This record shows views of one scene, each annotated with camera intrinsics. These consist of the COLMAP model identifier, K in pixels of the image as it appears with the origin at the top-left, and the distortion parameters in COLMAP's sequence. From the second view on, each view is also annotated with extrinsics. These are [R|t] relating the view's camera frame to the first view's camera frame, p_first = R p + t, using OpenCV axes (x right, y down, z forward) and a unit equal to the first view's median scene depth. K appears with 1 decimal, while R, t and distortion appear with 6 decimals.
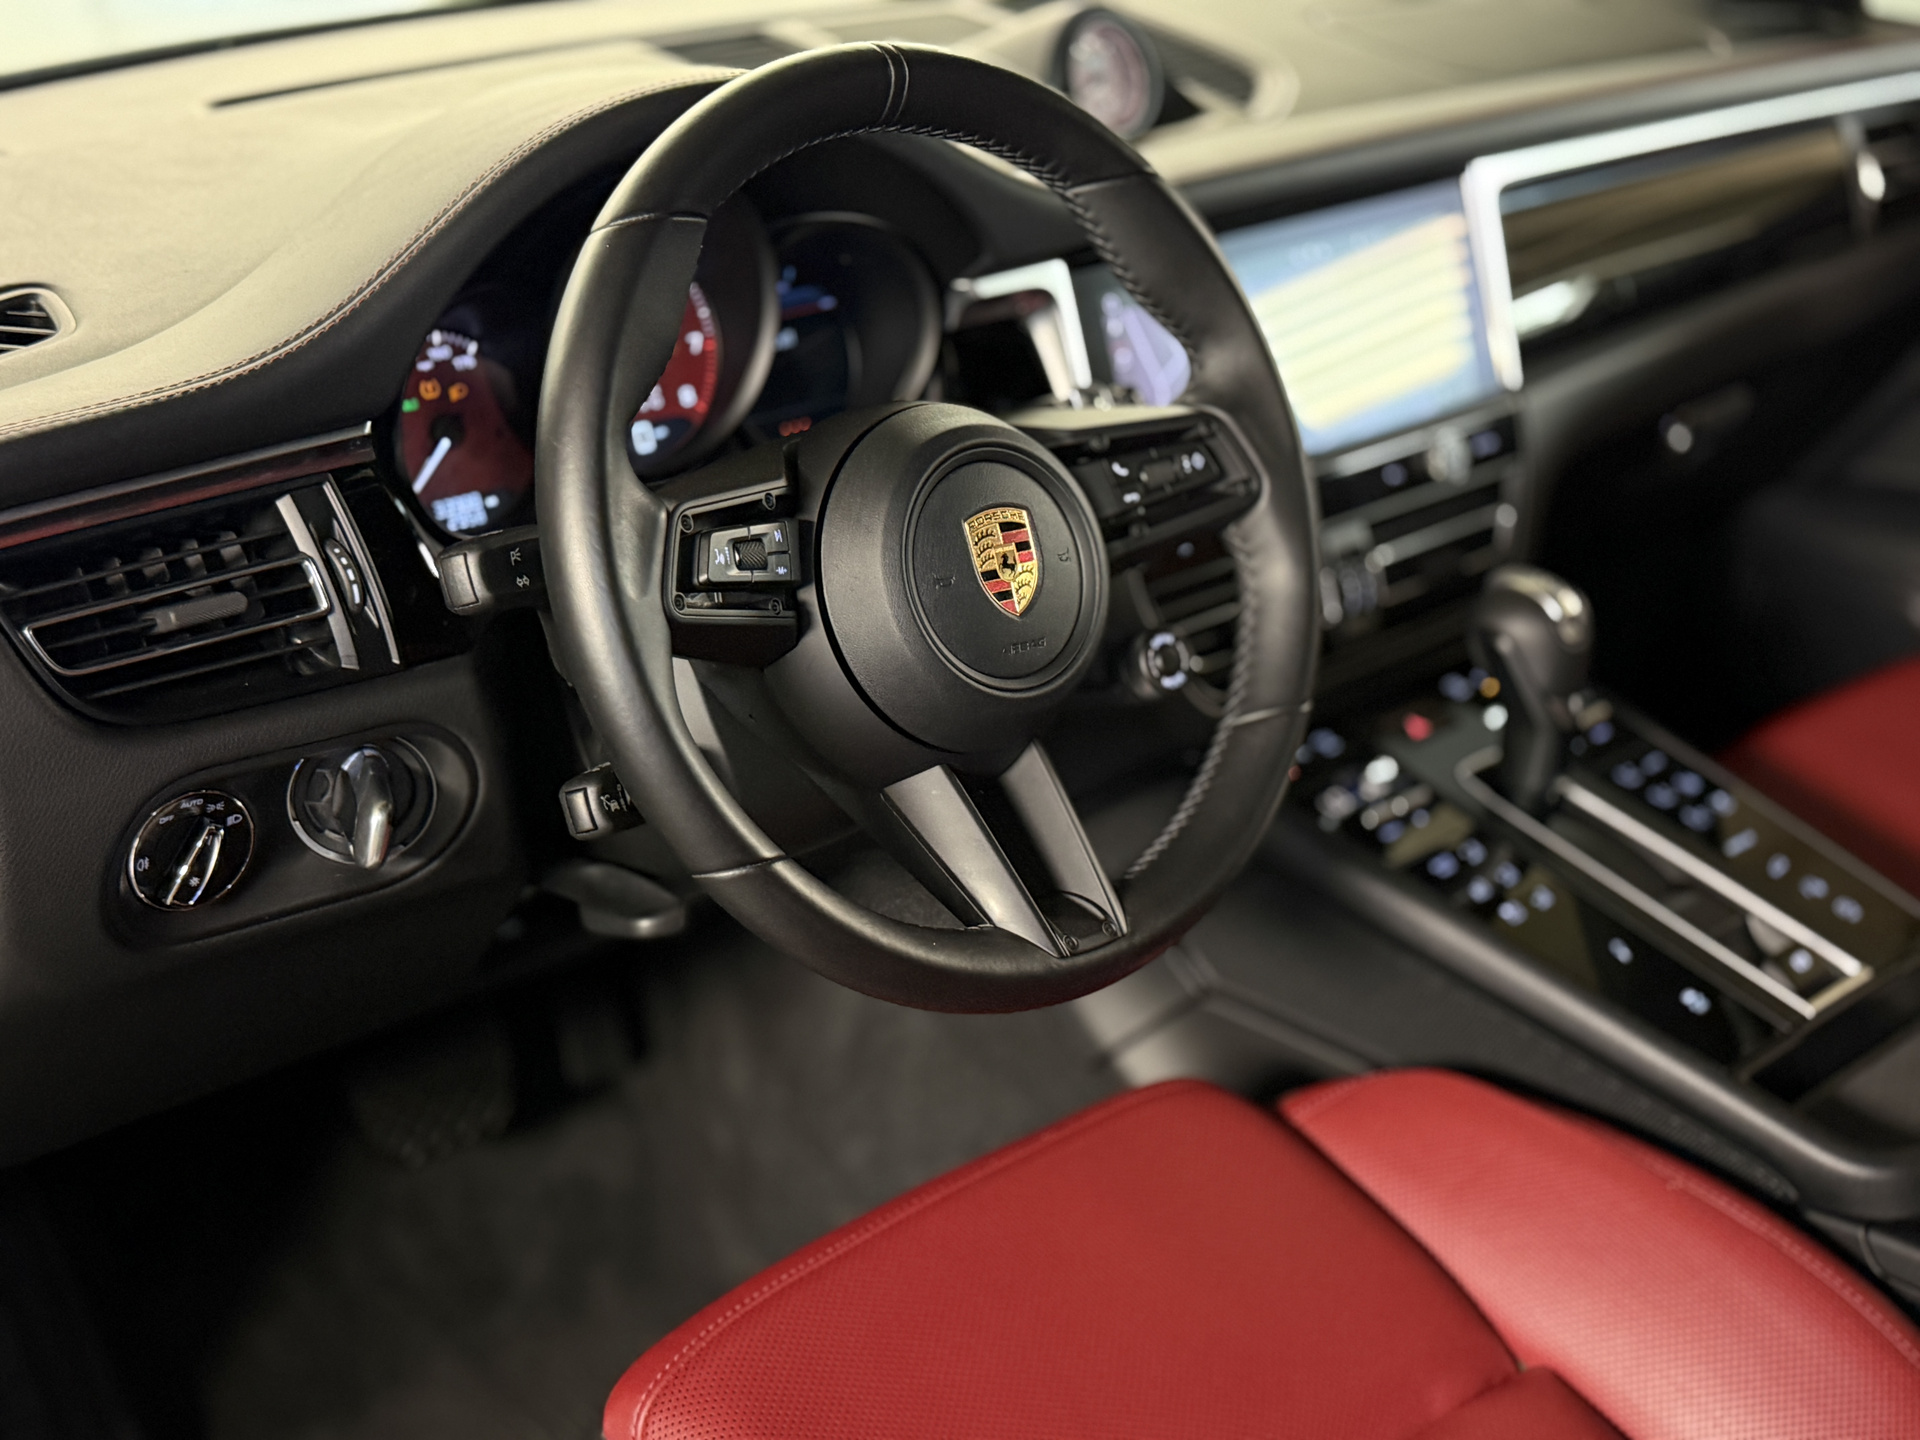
lens RADIAL K [[2386.3, 0, 960.0], [0, 2386.3, 720.0], [0, 0, 1]] dist [0.136567, -0.000768]
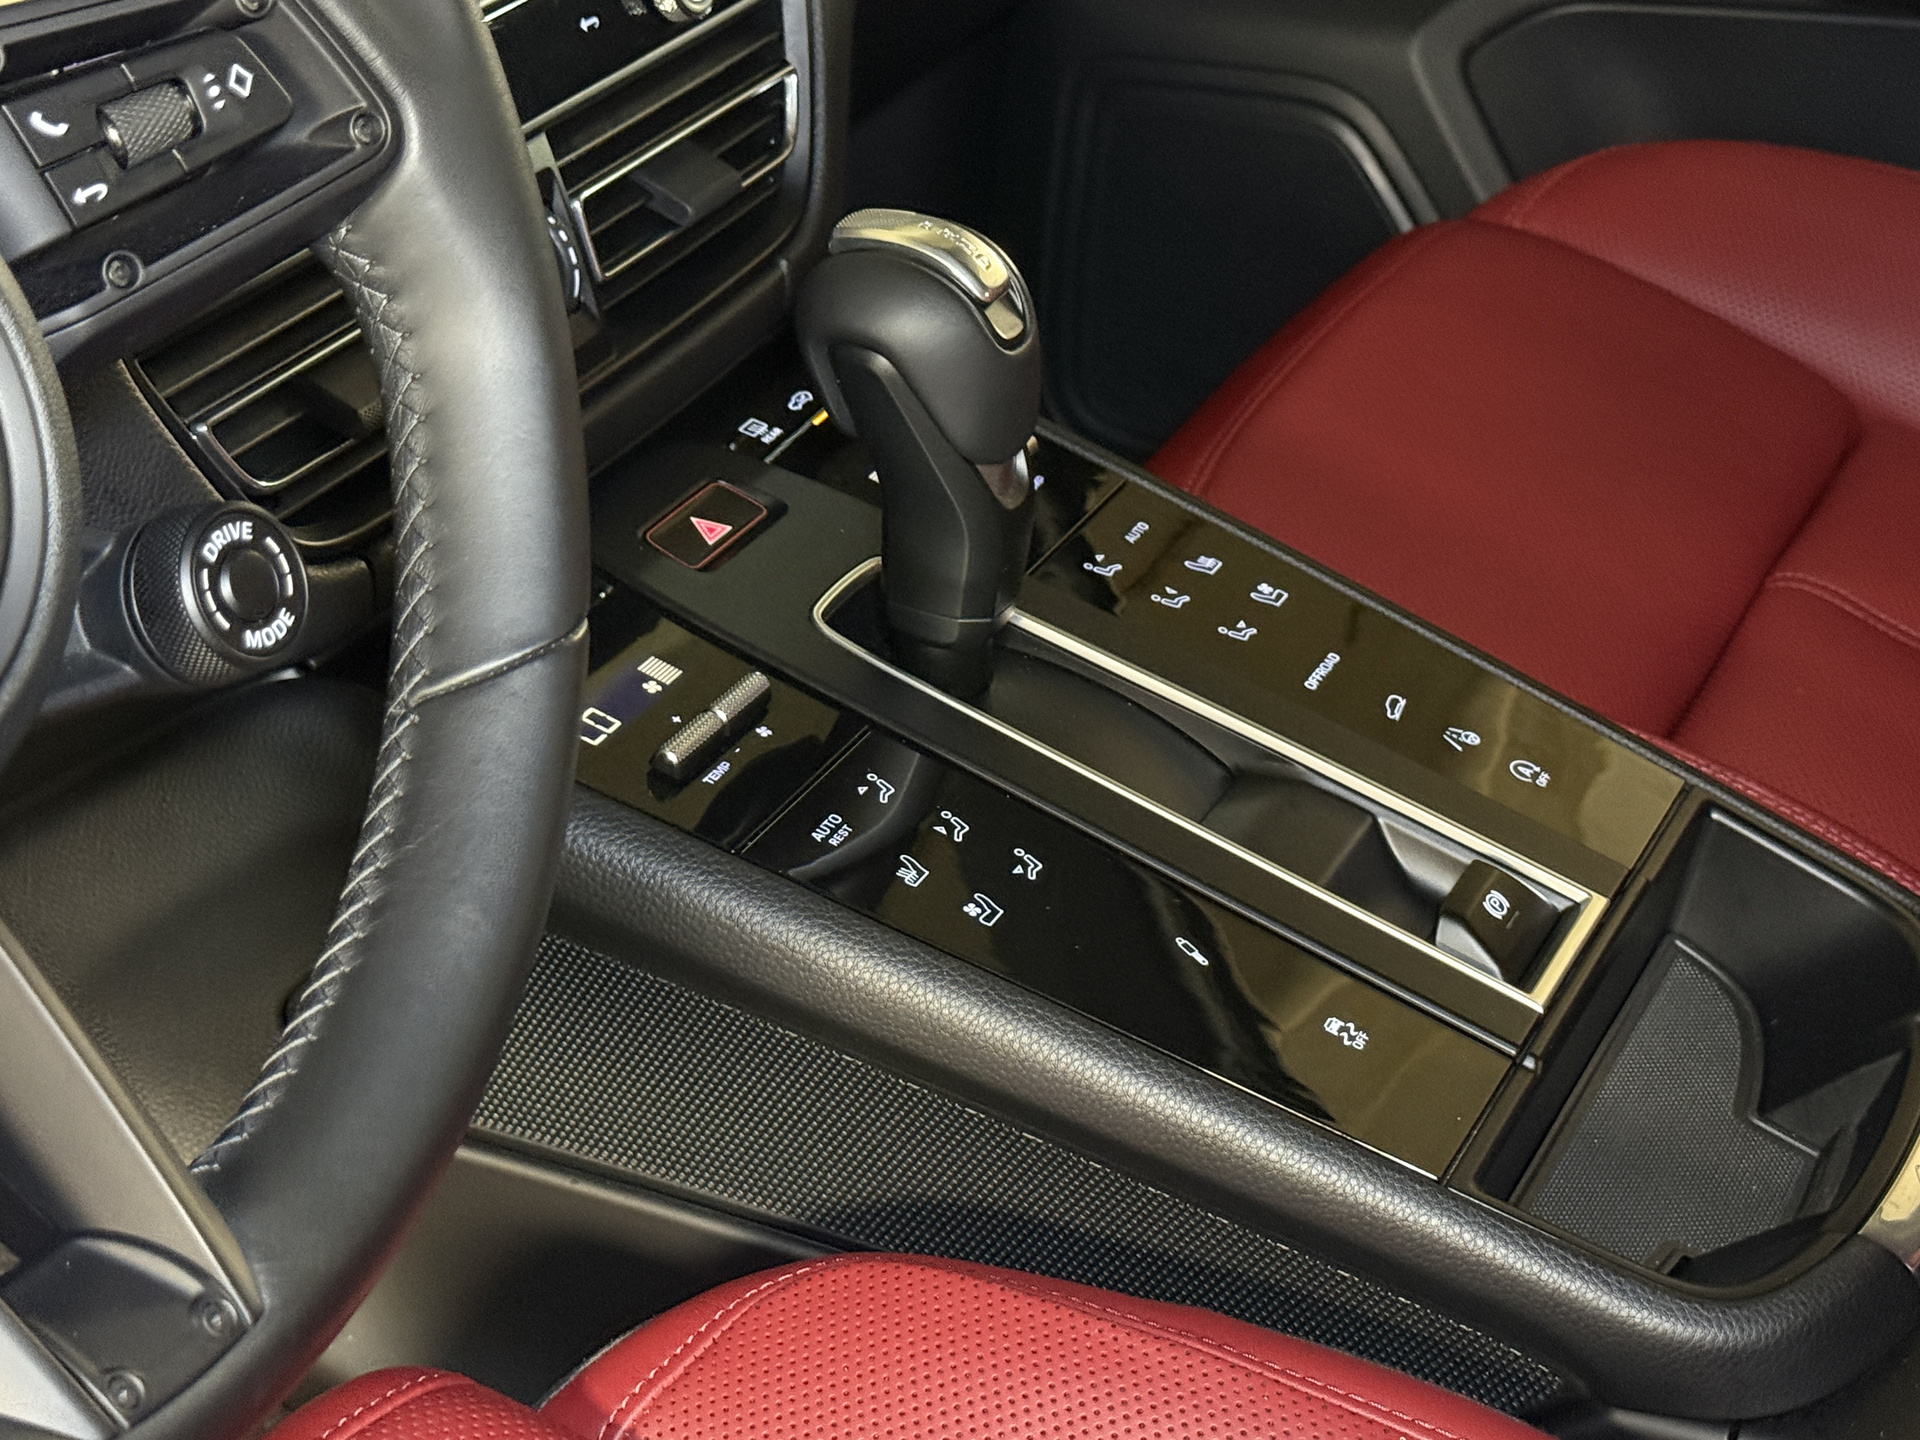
lens RADIAL K [[3303.0, 0, 960.0], [0, 3303.0, 720.0], [0, 0, 1]] dist [0.144815, 0.031439]
pose [[0.934083, -0.164914, 0.316689, 0.017501], [0.124528, 0.981722, 0.143928, -0.068894], [-0.334636, -0.095004, 0.937546, 0.430808]]
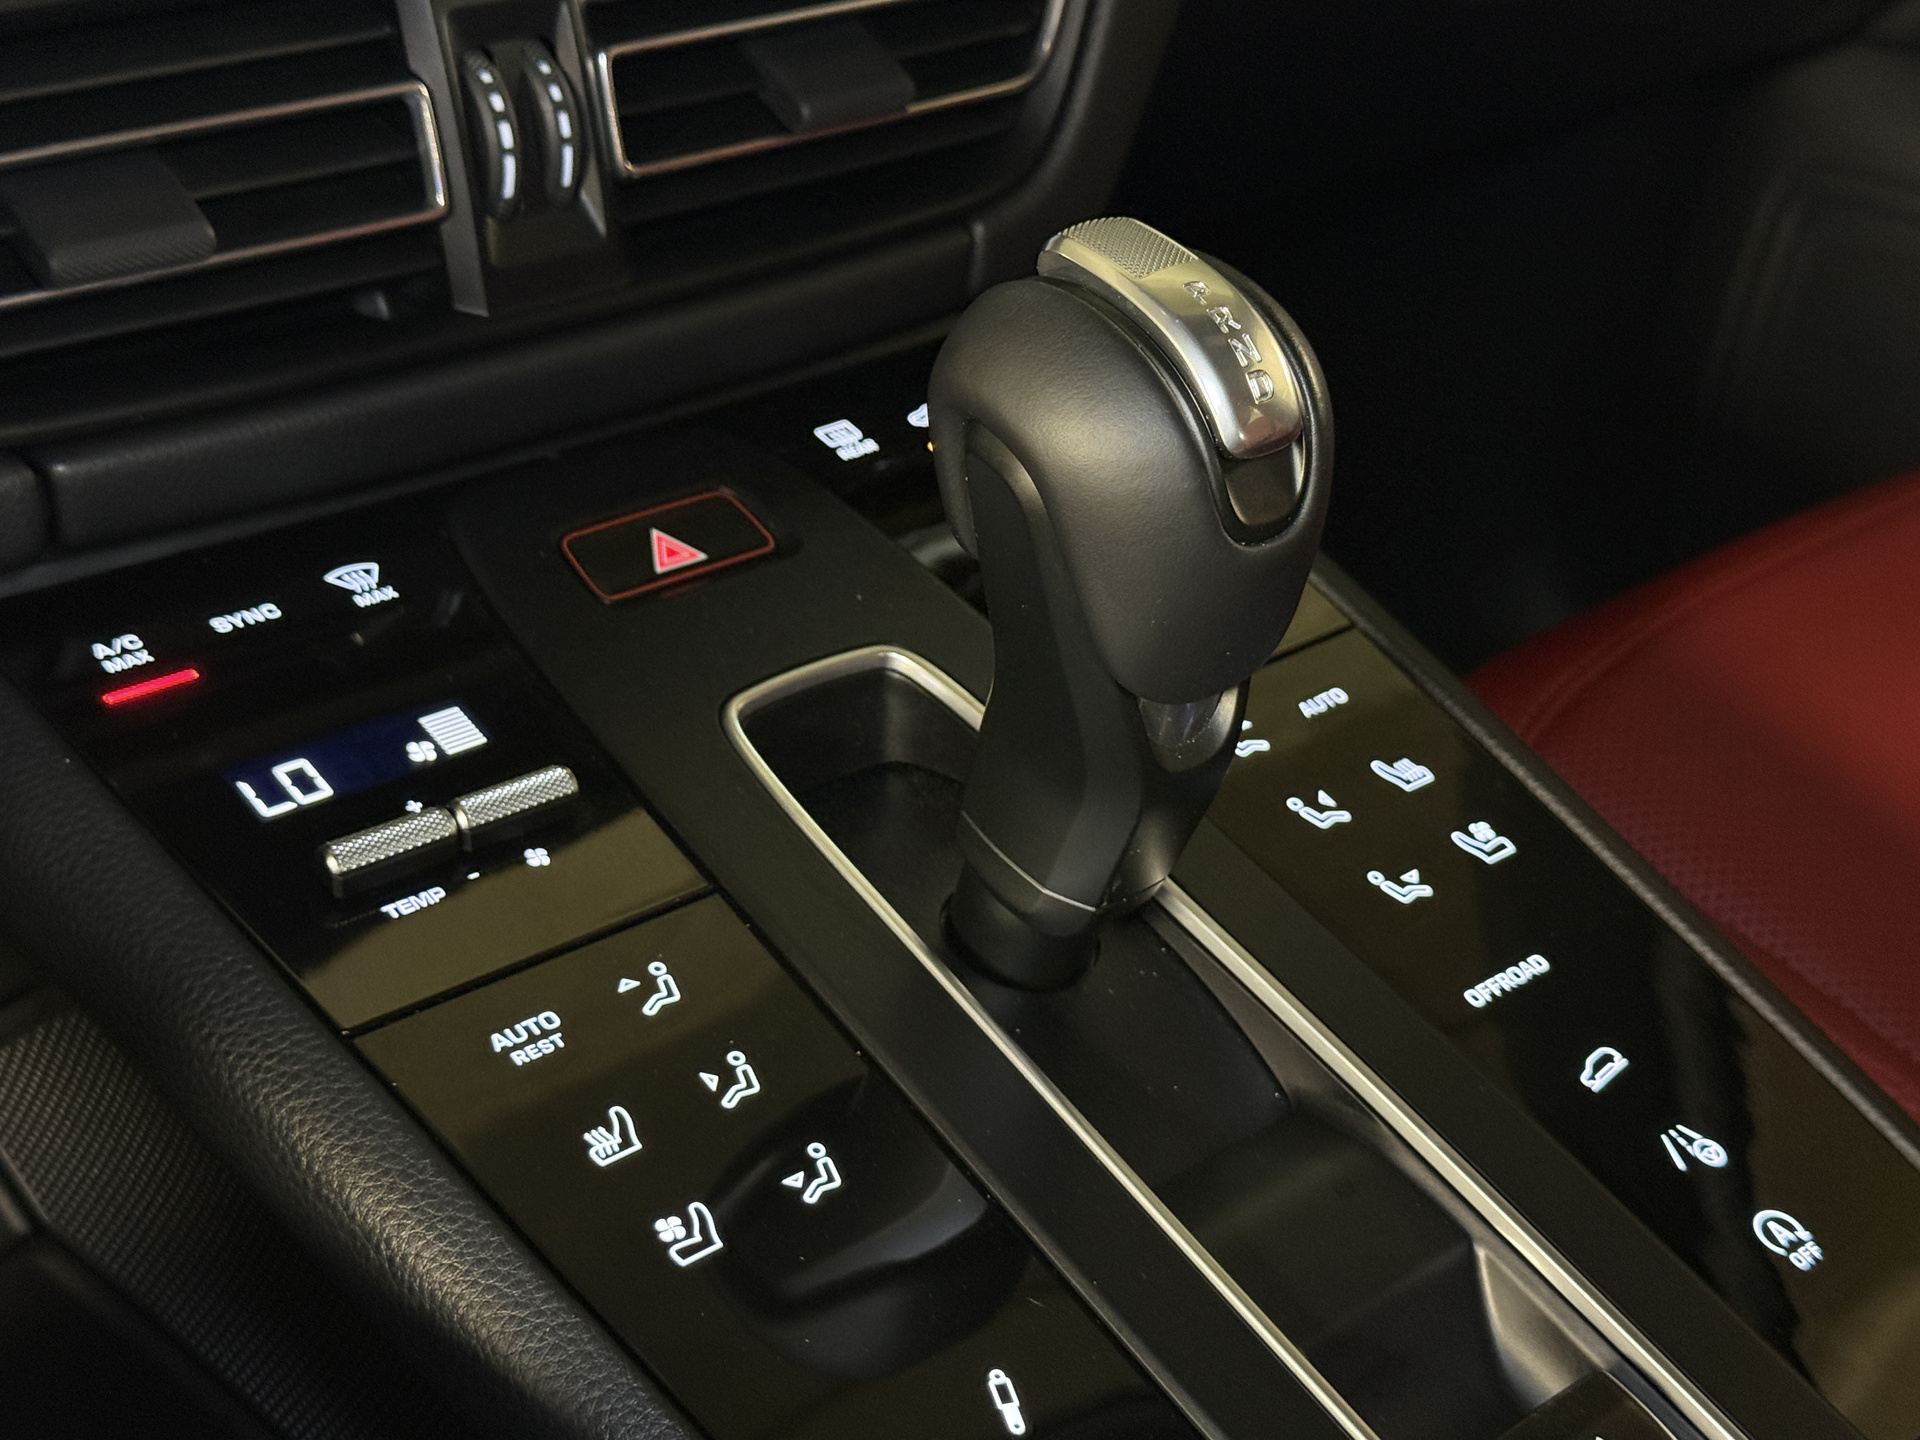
lens RADIAL K [[2843.1, 0, 960.0], [0, 2843.1, 720.0], [0, 0, 1]] dist [0.125557, -0.060513]
pose [[0.997009, 0.073919, 0.022568, 0.288843], [-0.076135, 0.989579, 0.122214, -0.037524], [-0.013299, -0.123567, 0.992247, 0.761485]]
